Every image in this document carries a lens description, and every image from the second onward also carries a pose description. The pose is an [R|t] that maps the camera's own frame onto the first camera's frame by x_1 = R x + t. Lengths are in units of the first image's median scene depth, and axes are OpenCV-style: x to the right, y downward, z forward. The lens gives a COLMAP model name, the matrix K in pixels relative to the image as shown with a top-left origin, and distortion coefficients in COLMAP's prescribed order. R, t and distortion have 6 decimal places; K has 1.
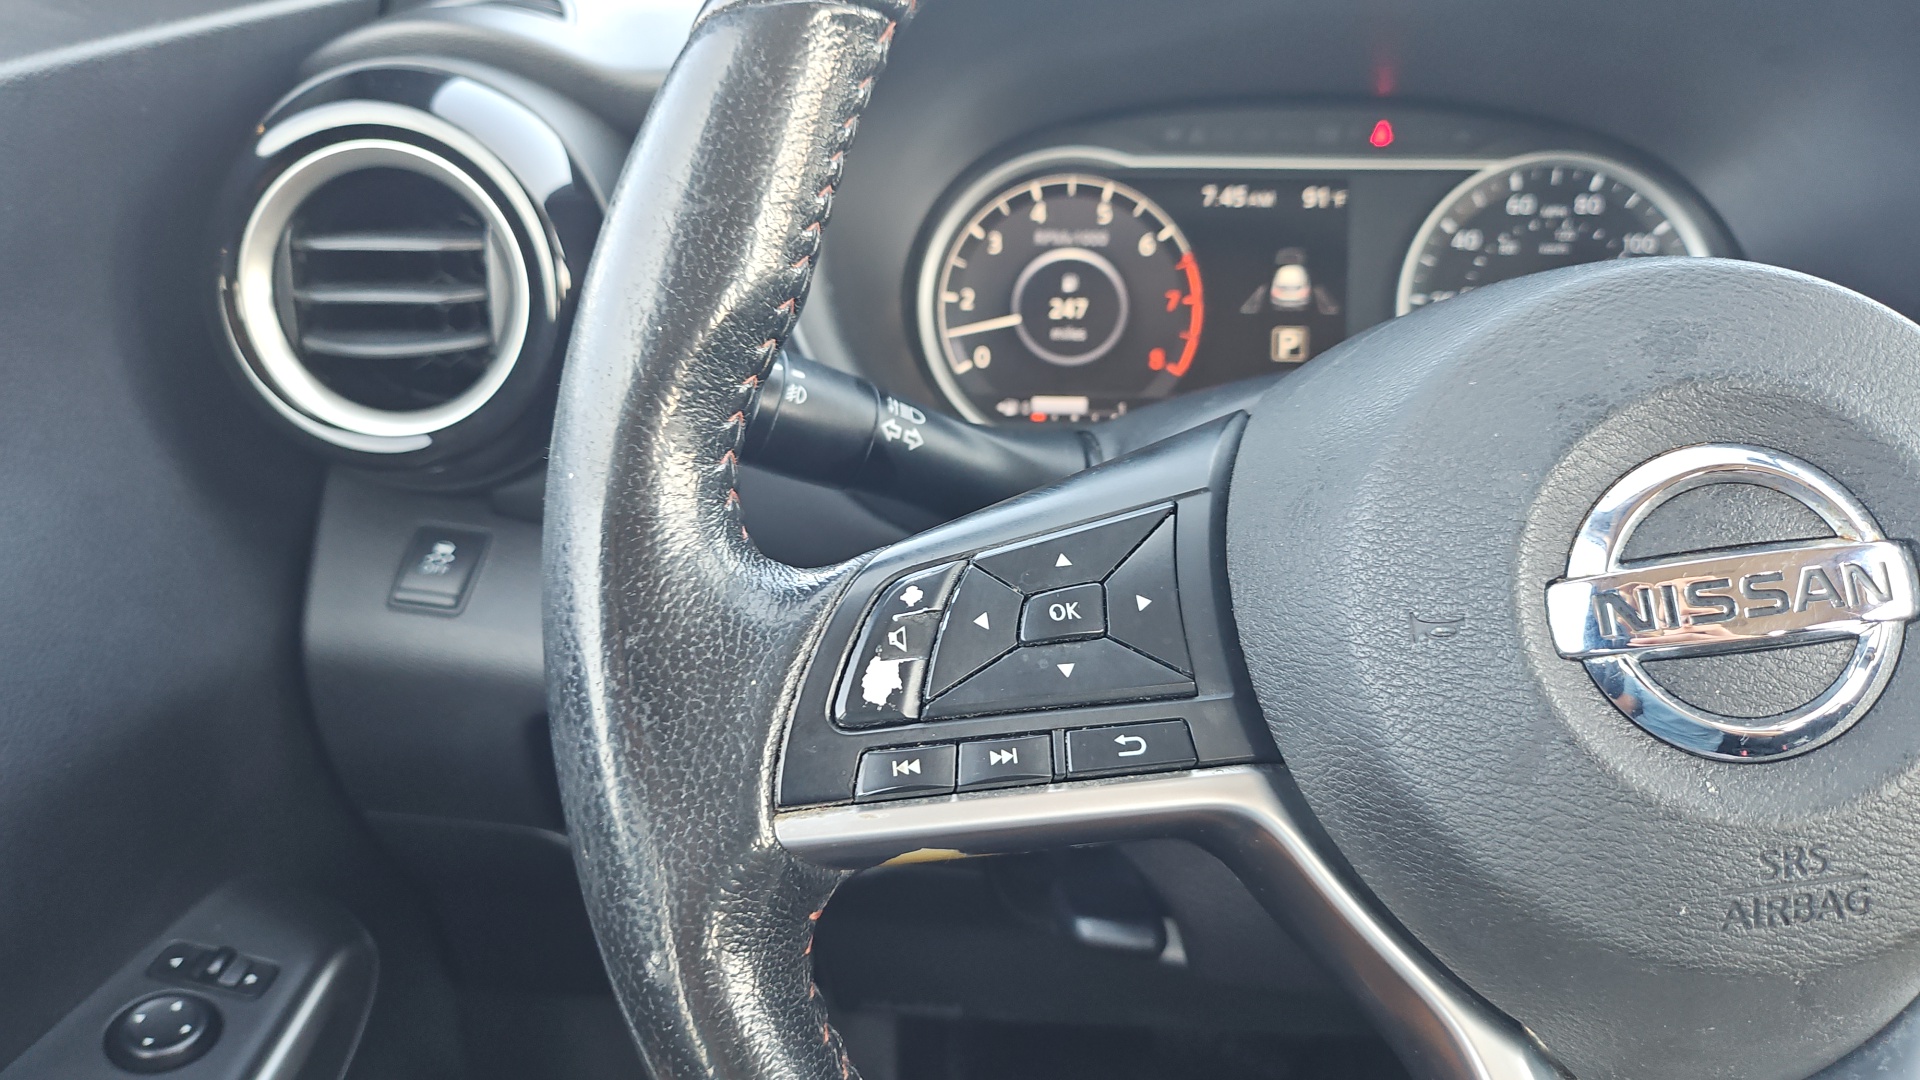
lens RADIAL K [[1361.5, 0, 1018.9], [0, 1361.5, 538.3], [0, 0, 1]] dist [0.038663, -0.068595]
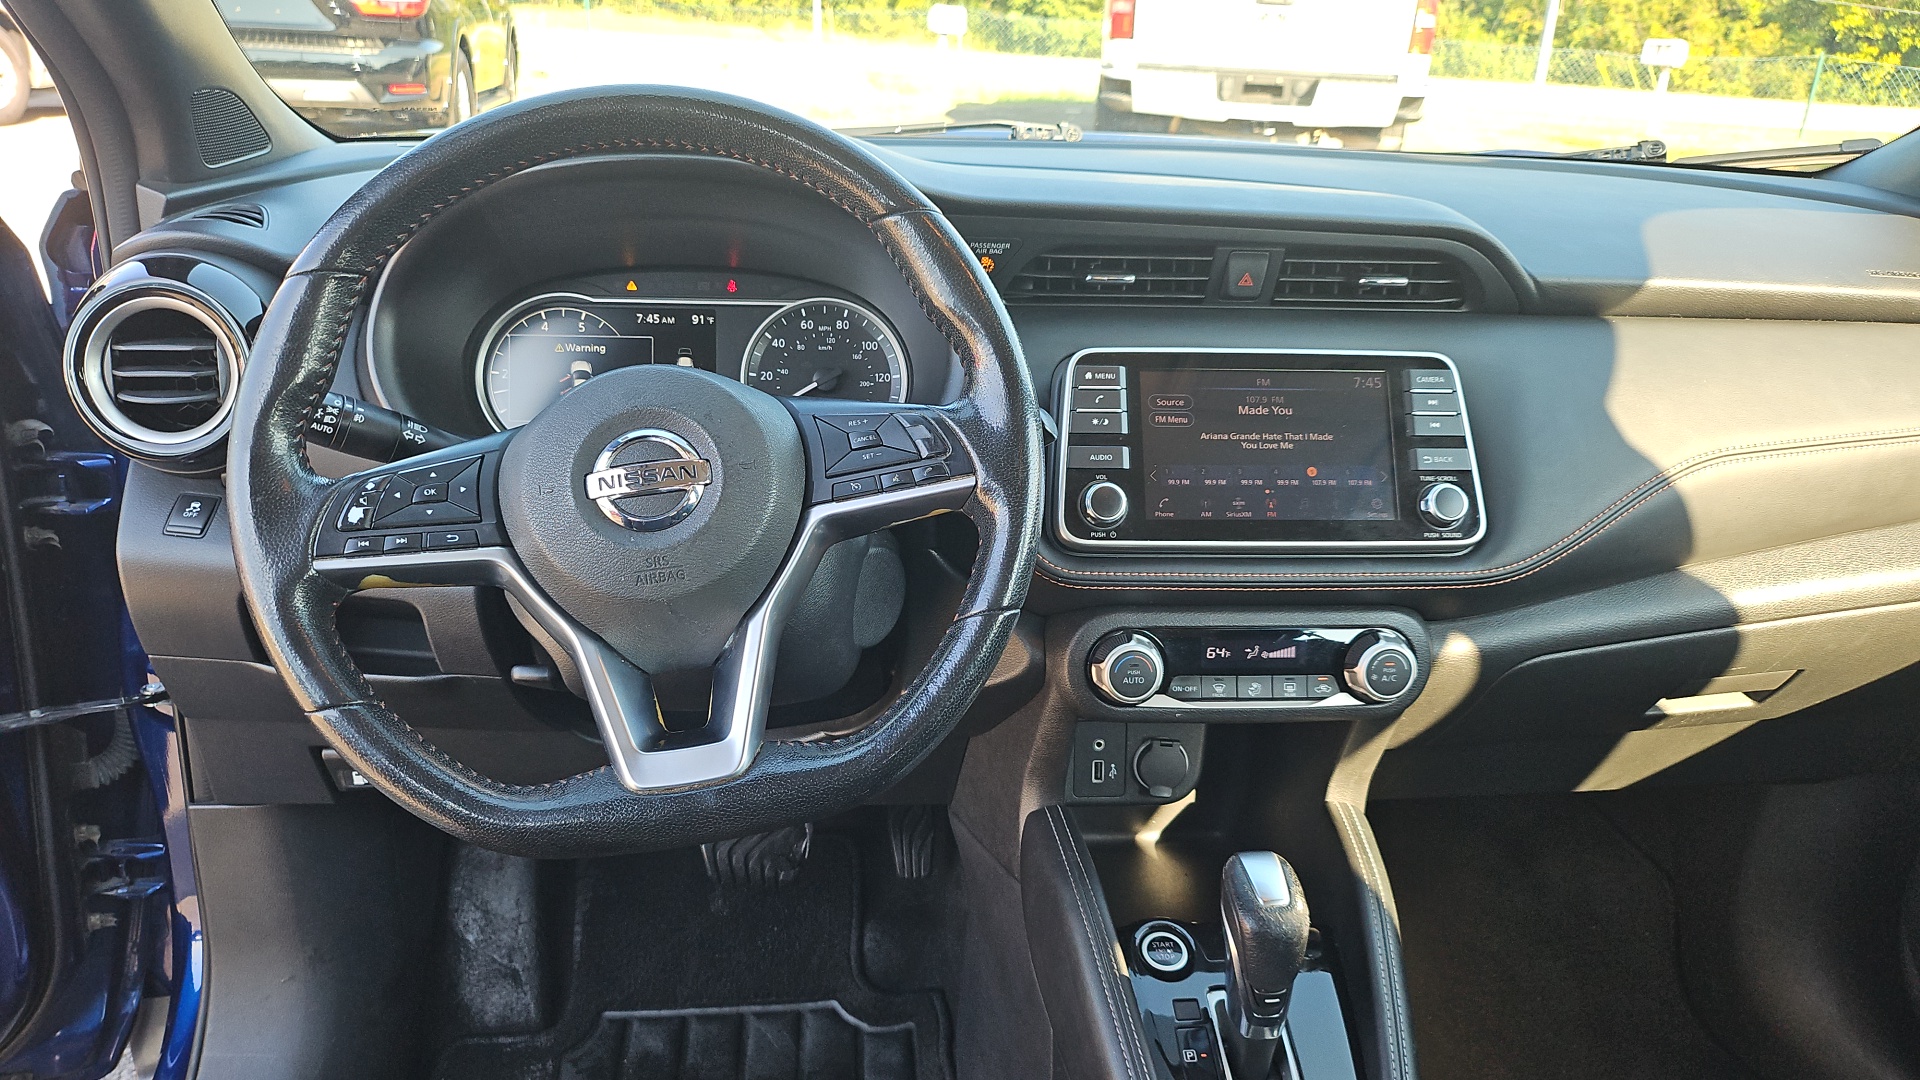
lens RADIAL K [[1325.2, 0, 960.9], [0, 1325.2, 549.3], [0, 0, 1]] dist [0.073901, -0.083269]
pose [[0.993940, -0.016612, 0.108663, 0.376277], [0.020188, 0.999287, -0.031891, 0.130156], [-0.108056, 0.033891, 0.993567, -0.841549]]
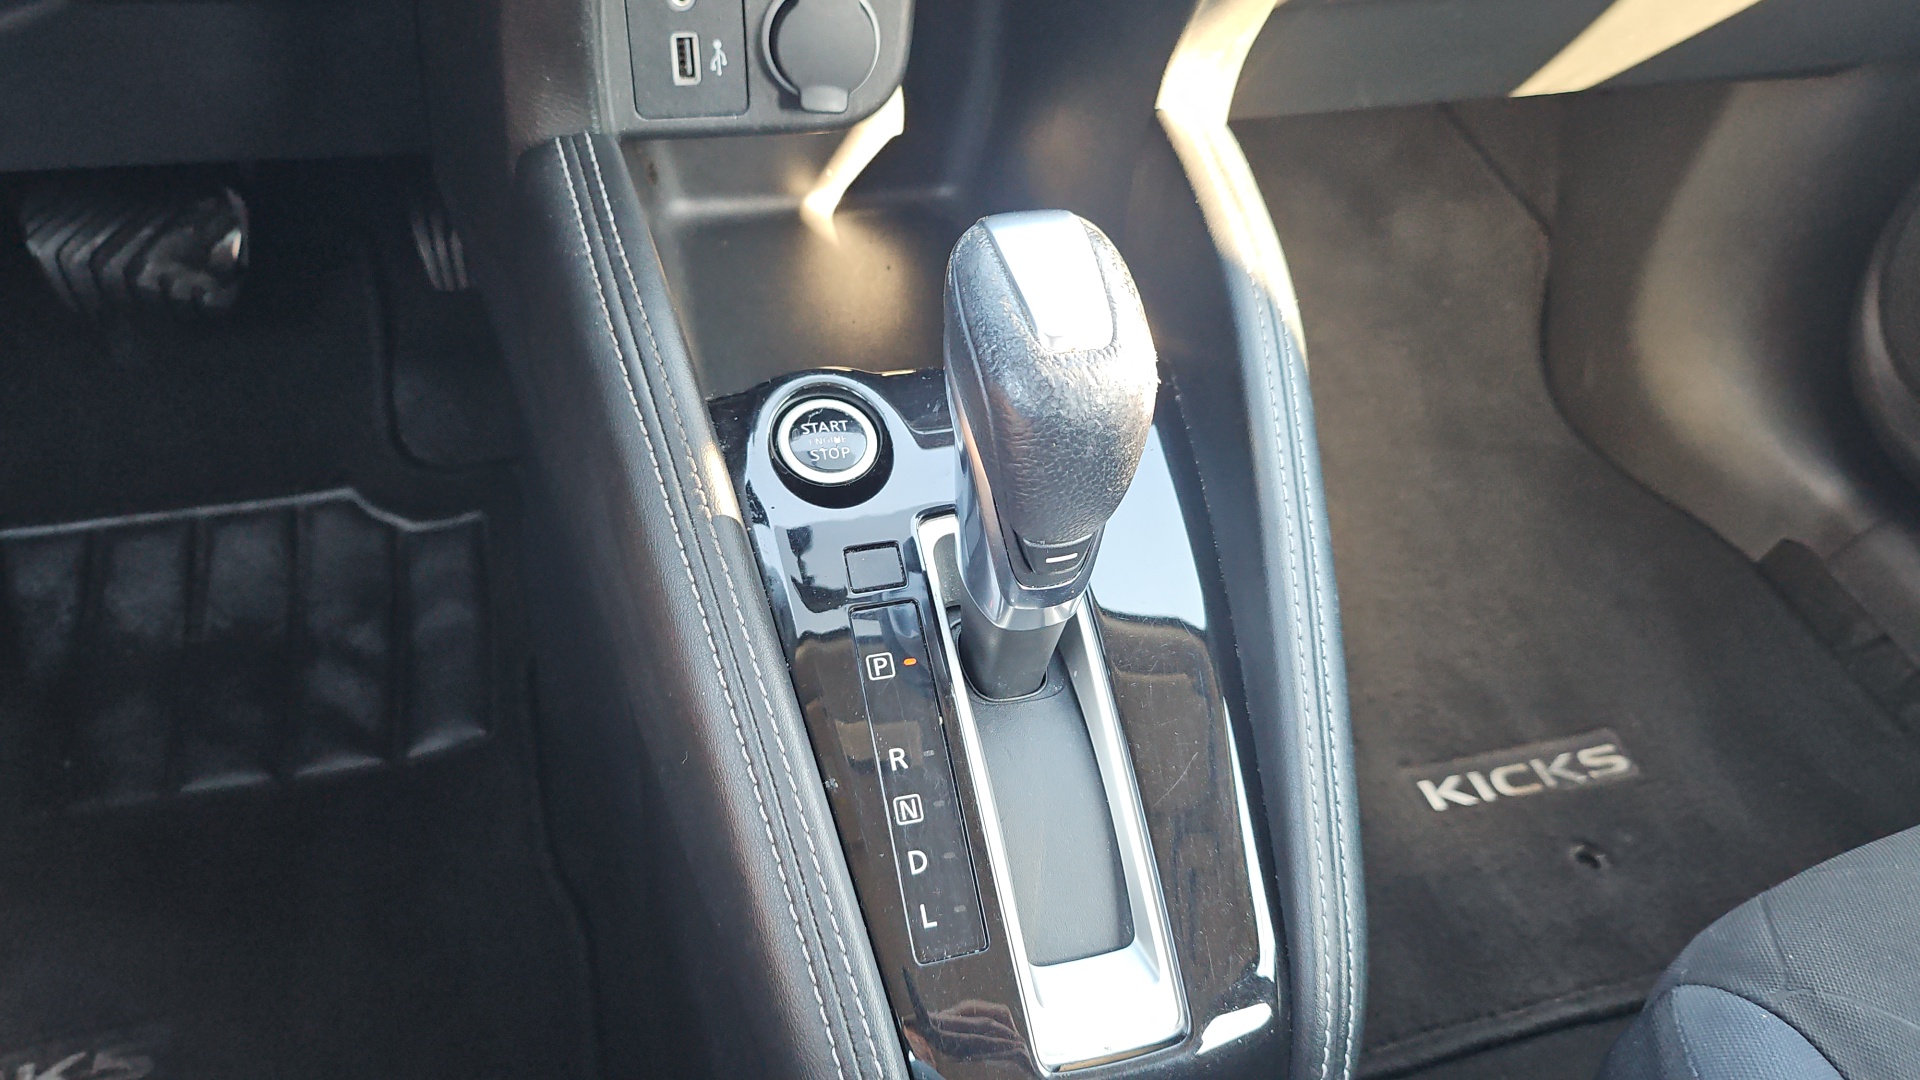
lens RADIAL K [[1325.2, 0, 960.9], [0, 1325.2, 549.3], [0, 0, 1]] dist [0.073901, -0.083269]
pose [[0.955106, -0.146543, 0.257481, 0.658971], [0.028592, 0.910635, 0.412221, 0.321455], [-0.294880, -0.386353, 0.873944, 0.057941]]
